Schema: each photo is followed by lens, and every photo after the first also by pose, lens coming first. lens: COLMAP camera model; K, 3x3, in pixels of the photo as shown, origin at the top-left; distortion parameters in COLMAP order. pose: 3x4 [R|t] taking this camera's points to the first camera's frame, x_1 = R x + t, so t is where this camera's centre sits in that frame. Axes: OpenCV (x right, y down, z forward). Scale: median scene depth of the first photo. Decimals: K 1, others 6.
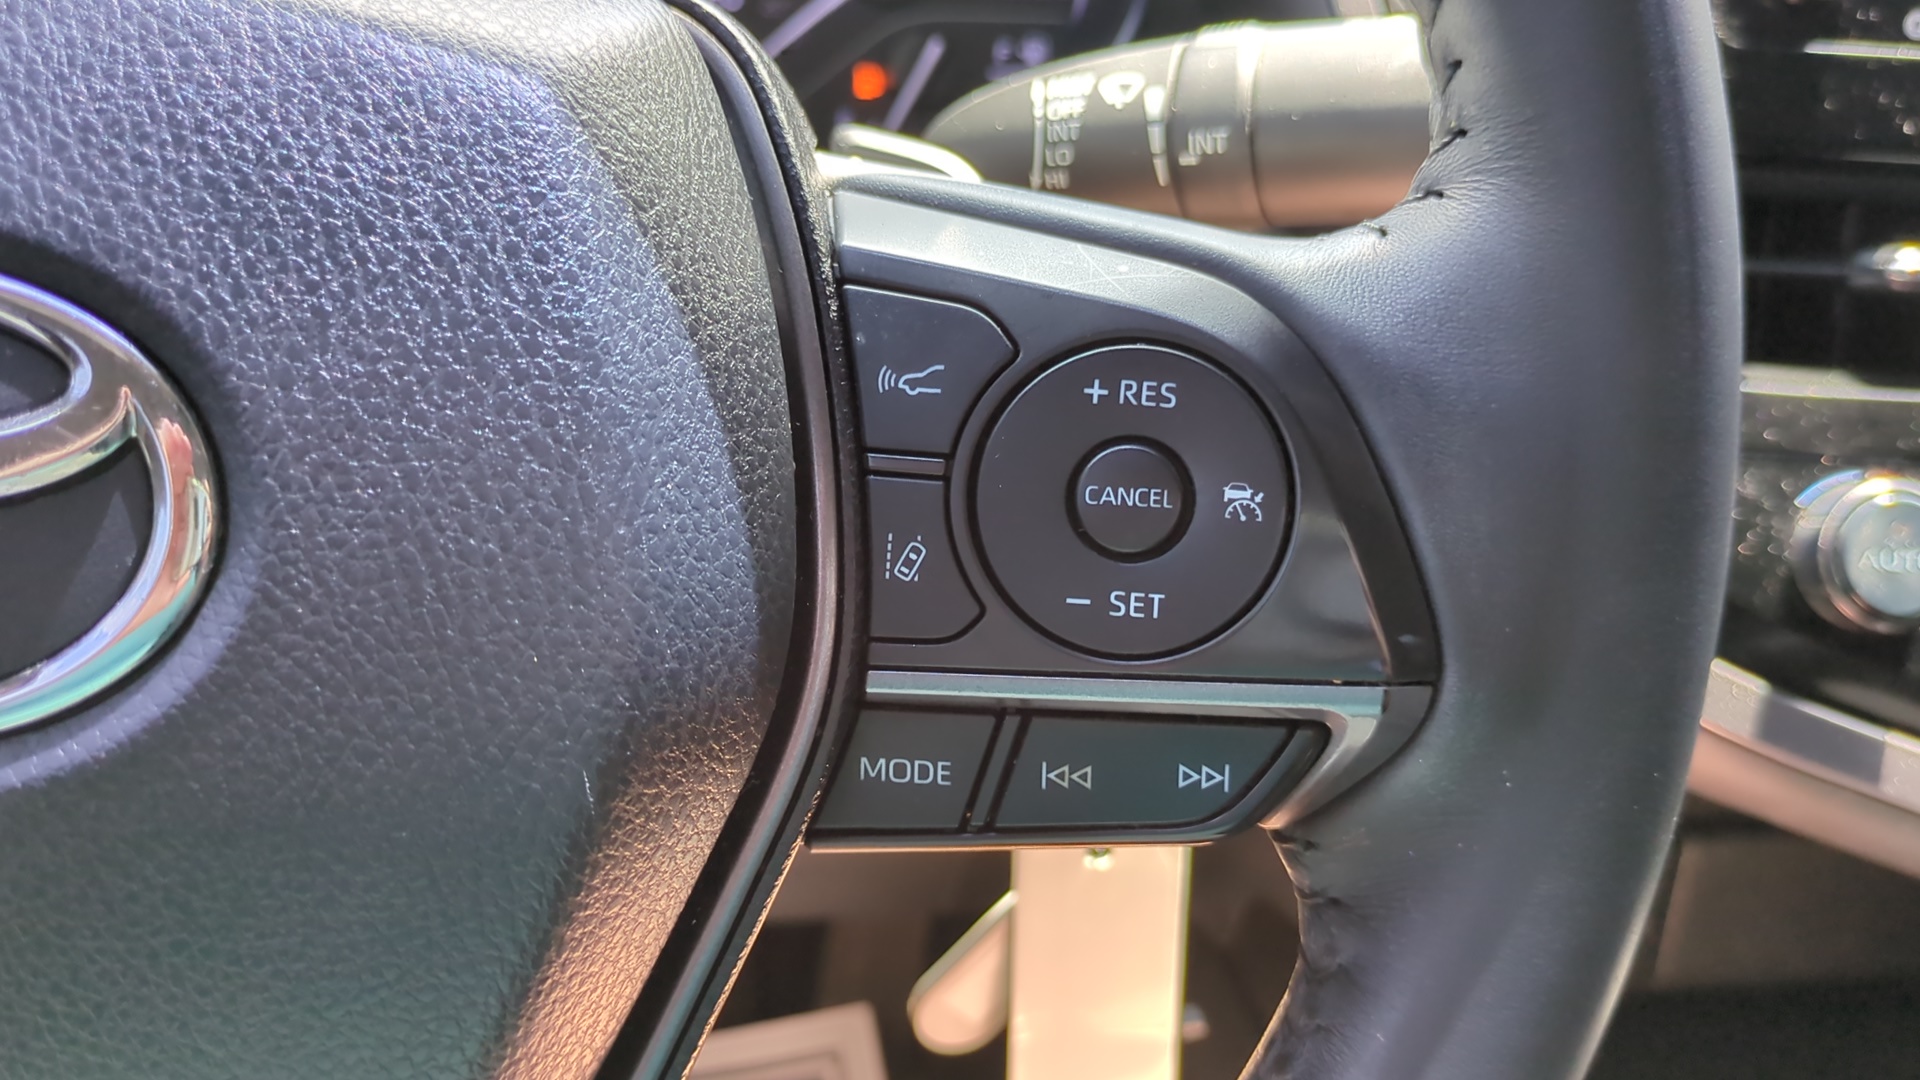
lens RADIAL K [[1775.4, 0, 960.0], [0, 1775.4, 540.0], [0, 0, 1]] dist [0.068529, -0.156174]
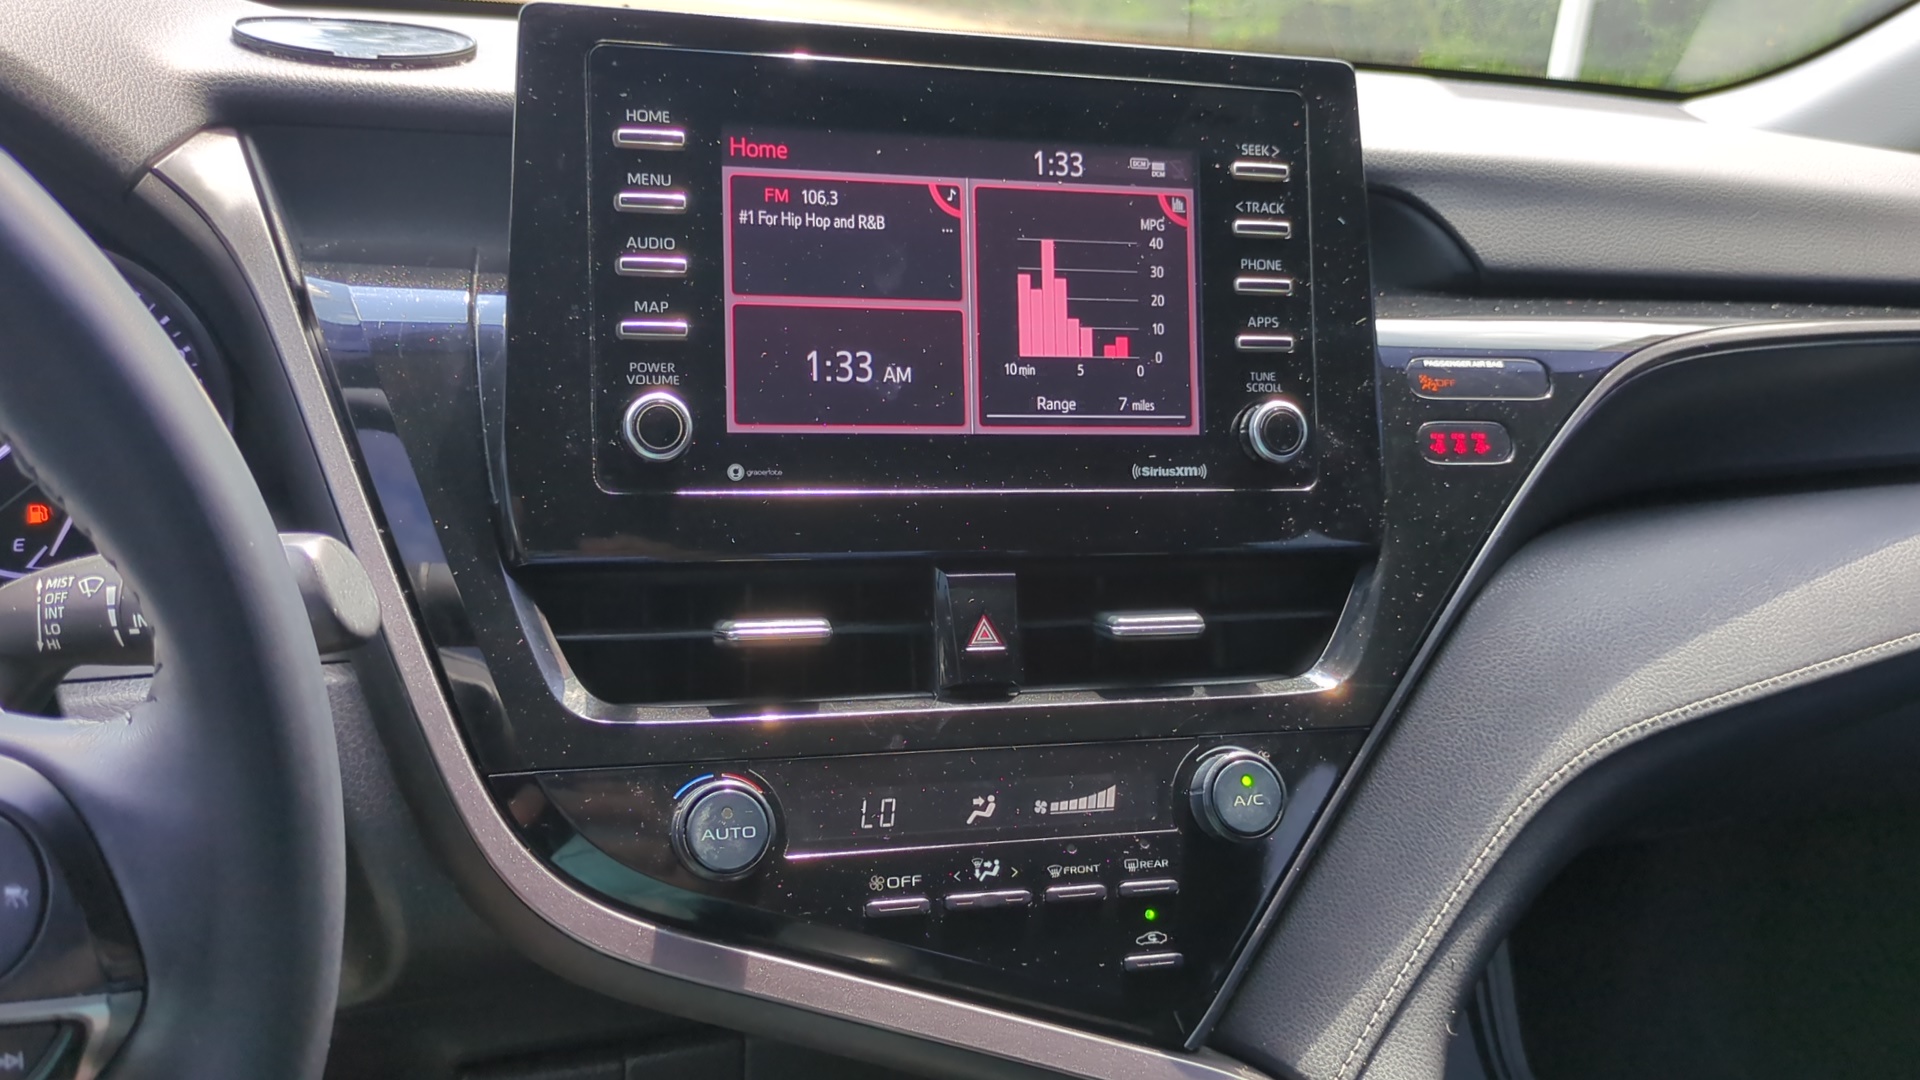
lens RADIAL K [[1775.4, 0, 960.0], [0, 1775.4, 540.0], [0, 0, 1]] dist [0.068529, -0.156174]
pose [[0.965943, -0.058522, 0.252051, 0.604514], [0.089026, 0.989784, -0.111365, -0.085210], [-0.242959, 0.130012, 0.961285, -0.892804]]
